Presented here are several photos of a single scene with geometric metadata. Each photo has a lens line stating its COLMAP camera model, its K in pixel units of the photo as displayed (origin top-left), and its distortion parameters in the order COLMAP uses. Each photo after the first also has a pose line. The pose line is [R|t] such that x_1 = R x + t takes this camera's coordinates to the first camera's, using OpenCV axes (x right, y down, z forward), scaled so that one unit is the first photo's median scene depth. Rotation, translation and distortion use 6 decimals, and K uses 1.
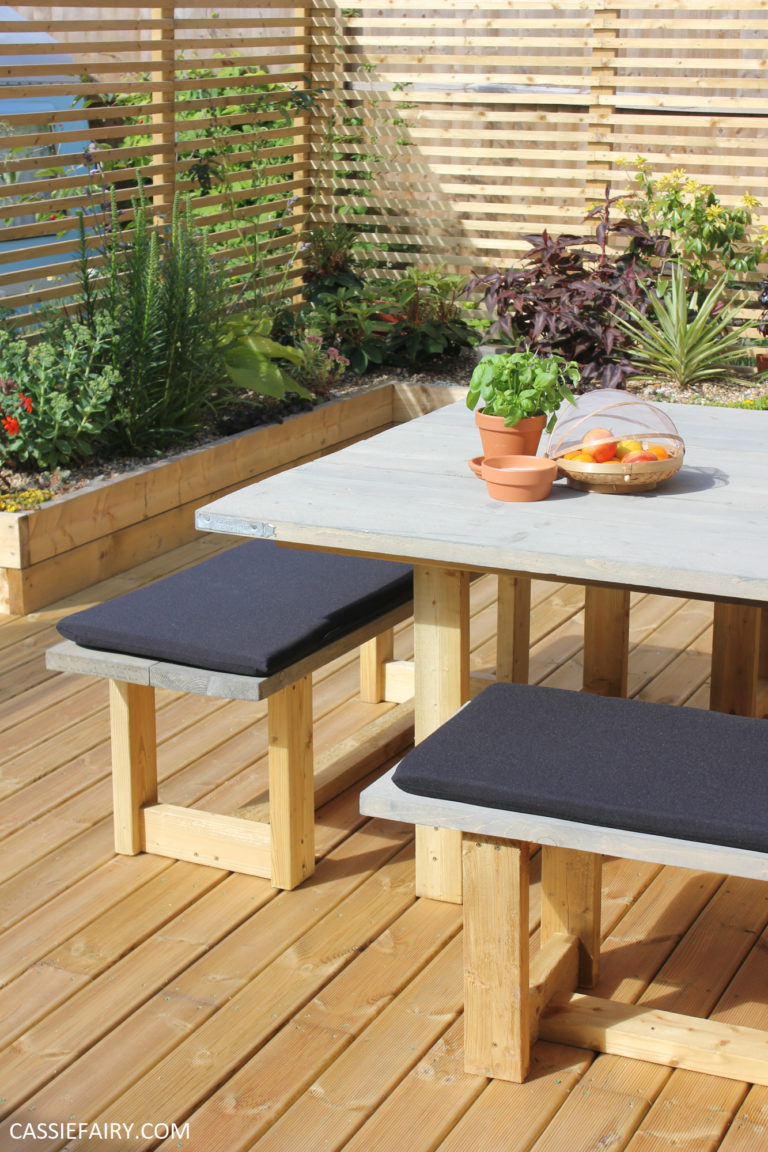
lens RADIAL K [[2049.4, 0, 384.0], [0, 2049.4, 576.0], [0, 0, 1]] dist [0.056485, 0.033780]
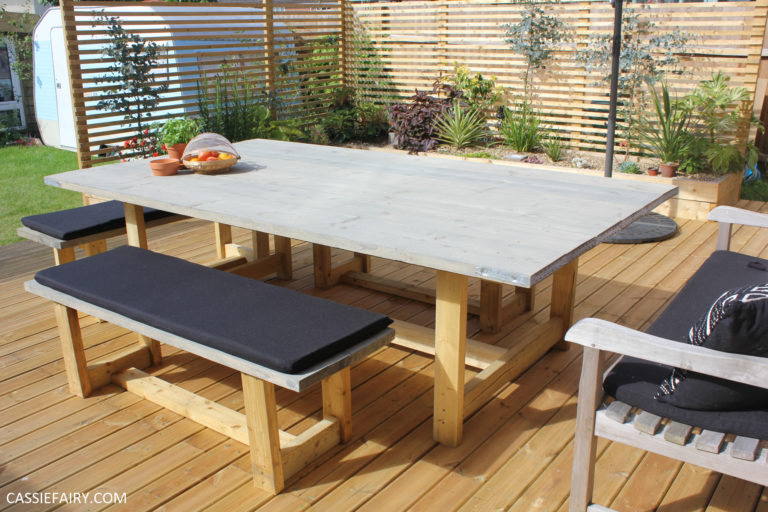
lens RADIAL K [[735.3, 0, 384.0], [0, 735.3, 256.0], [0, 0, 1]] dist [-0.097479, -0.001798]
pose [[0.978444, 0.045834, -0.201363, 0.239408], [-0.038151, 0.998394, 0.041872, 0.006384], [0.202959, -0.033287, 0.978621, 0.078449]]
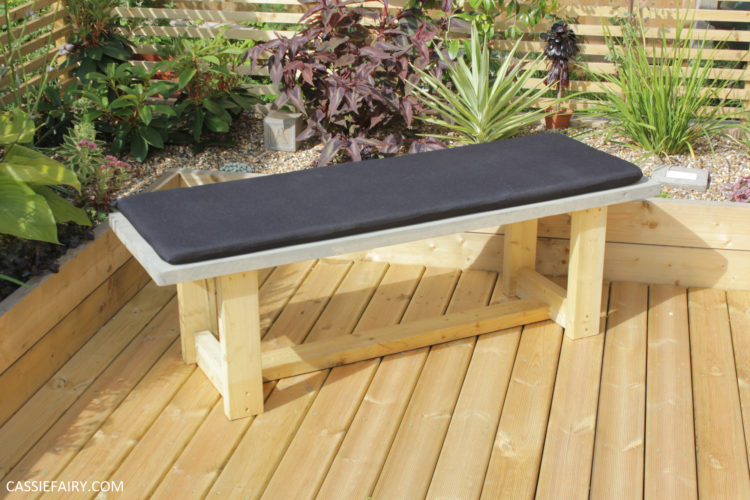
lens RADIAL K [[1226.8, 0, 375.0], [0, 1226.8, 250.0], [0, 0, 1]] dist [-0.008591, -0.113791]
pose [[0.977567, -0.088912, 0.190936, -0.017544], [0.066684, 0.990550, 0.119850, -0.117756], [-0.199788, -0.104429, 0.974258, 0.439902]]
